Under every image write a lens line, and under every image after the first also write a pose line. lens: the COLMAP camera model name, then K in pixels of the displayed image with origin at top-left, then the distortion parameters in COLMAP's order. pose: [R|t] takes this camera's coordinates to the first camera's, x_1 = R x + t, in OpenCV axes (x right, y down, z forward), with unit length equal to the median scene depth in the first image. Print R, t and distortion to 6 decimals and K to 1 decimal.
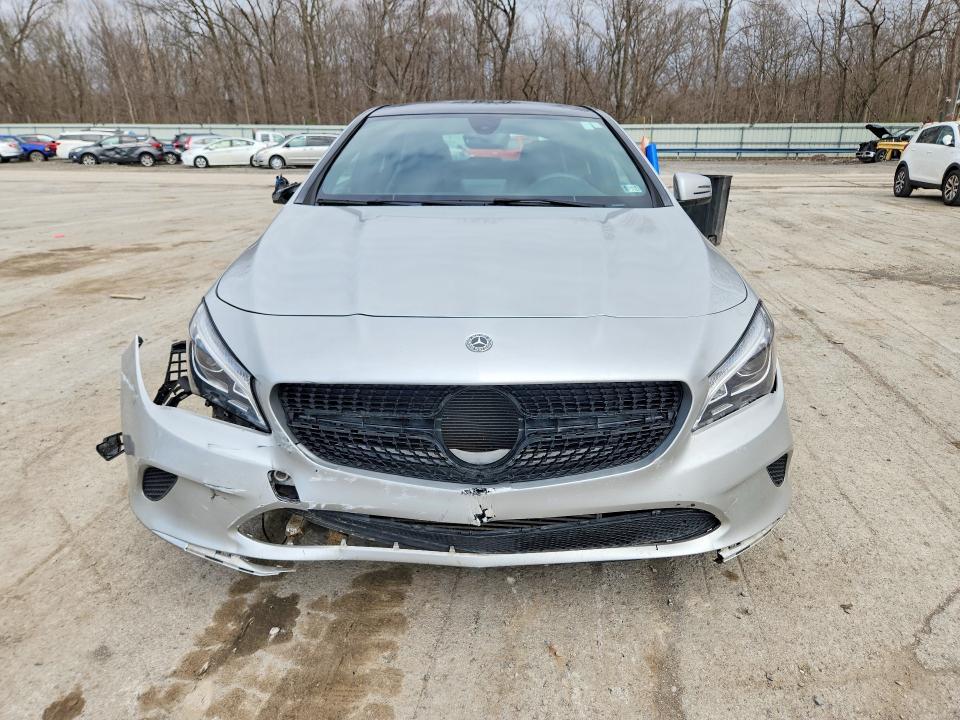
lens RADIAL K [[740.1, 0, 486.1], [0, 740.1, 351.4], [0, 0, 1]] dist [0.058846, -0.055933]
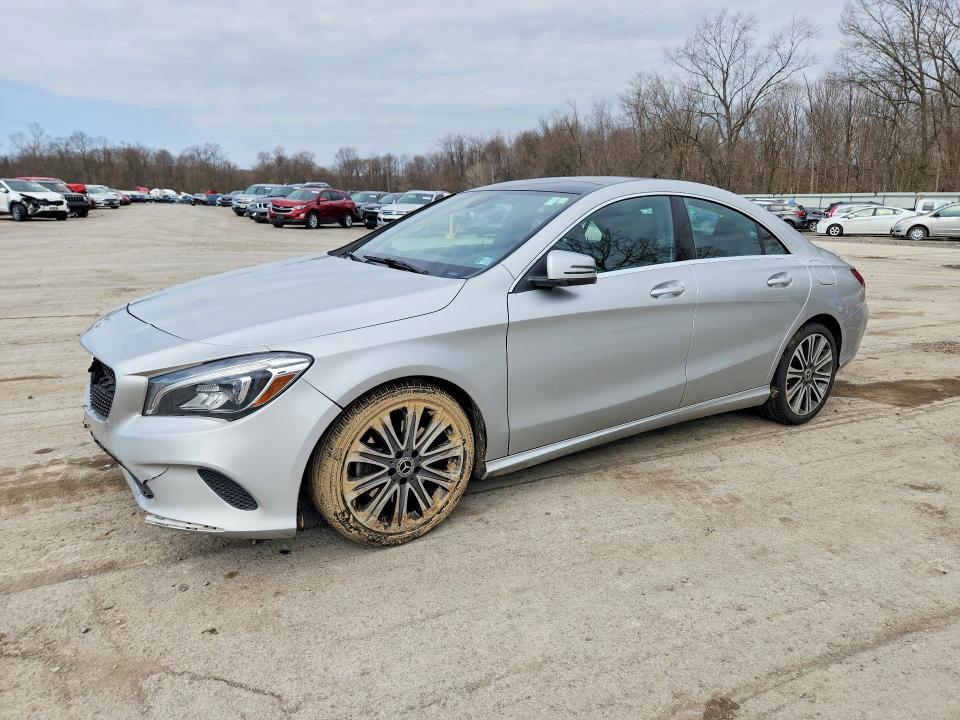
lens RADIAL K [[740.1, 0, 485.8], [0, 740.1, 358.3], [0, 0, 1]] dist [0.058846, -0.055933]
pose [[0.479141, 0.182272, -0.858604, 0.286470], [-0.246079, 0.966866, 0.067932, -0.041386], [0.842537, 0.178736, 0.508118, 0.130551]]
